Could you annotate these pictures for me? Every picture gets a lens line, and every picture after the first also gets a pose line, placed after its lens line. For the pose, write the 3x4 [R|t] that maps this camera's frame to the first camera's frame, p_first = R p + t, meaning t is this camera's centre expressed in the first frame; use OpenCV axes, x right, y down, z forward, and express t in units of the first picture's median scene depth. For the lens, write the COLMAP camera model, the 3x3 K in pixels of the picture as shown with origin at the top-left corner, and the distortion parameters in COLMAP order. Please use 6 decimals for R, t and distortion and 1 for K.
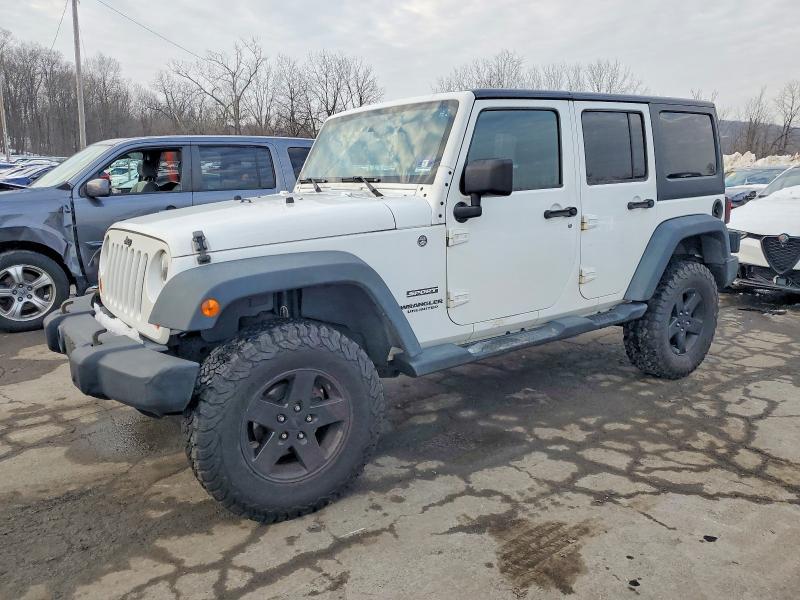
lens RADIAL K [[632.0, 0, 400.0], [0, 632.0, 300.0], [0, 0, 1]] dist [-0.010082, 0.033306]
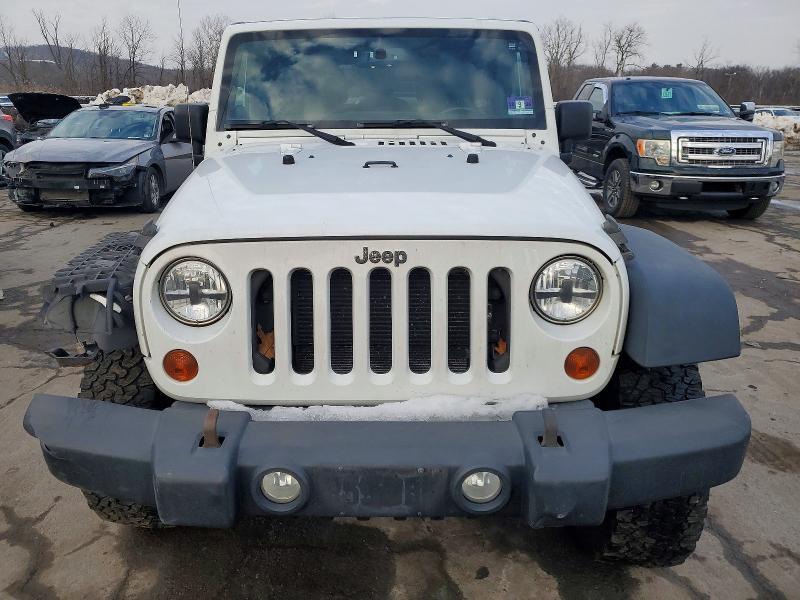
lens RADIAL K [[632.0, 0, 400.0], [0, 632.0, 300.0], [0, 0, 1]] dist [-0.010082, 0.033306]
pose [[0.594089, -0.241017, 0.767443, -0.760102], [0.162965, 0.970335, 0.178583, -0.135938], [-0.787718, 0.018972, 0.615743, 0.599195]]
